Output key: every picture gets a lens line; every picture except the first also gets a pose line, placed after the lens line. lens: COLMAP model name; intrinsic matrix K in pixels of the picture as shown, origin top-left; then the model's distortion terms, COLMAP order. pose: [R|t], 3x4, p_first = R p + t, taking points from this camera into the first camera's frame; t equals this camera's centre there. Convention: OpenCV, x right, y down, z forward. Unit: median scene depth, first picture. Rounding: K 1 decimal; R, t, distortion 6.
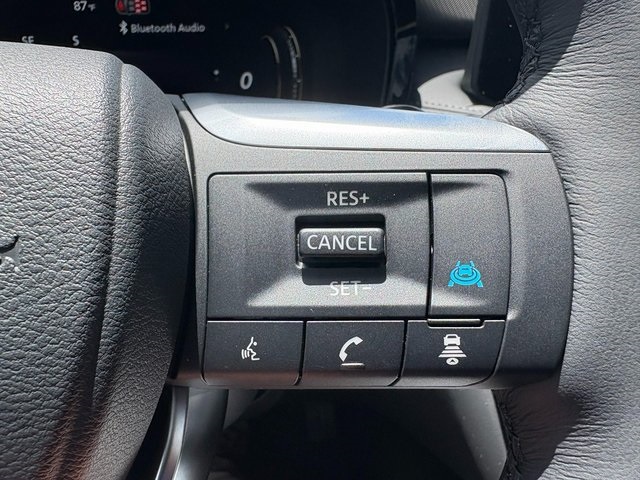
lens RADIAL K [[494.2, 0, 280.6], [0, 494.2, 239.7], [0, 0, 1]] dist [-0.006823, 0.008182]
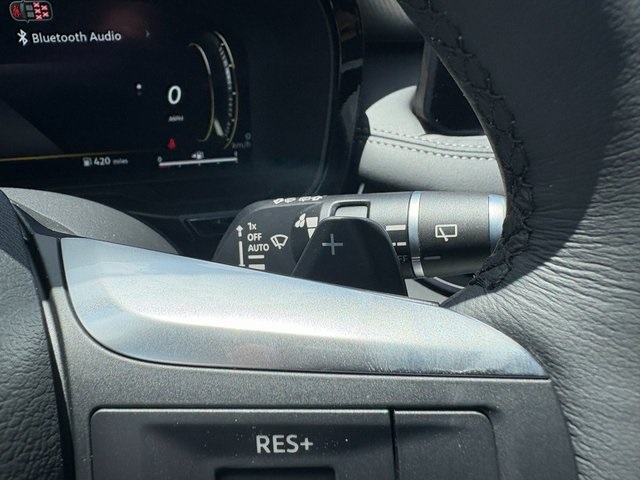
lens RADIAL K [[494.2, 0, 280.6], [0, 494.2, 239.7], [0, 0, 1]] dist [-0.006823, 0.008182]
pose [[0.994201, -0.049899, 0.095255, 0.028080], [0.042126, 0.995747, 0.081936, -0.164341], [-0.098938, -0.077449, 0.992075, 0.110399]]
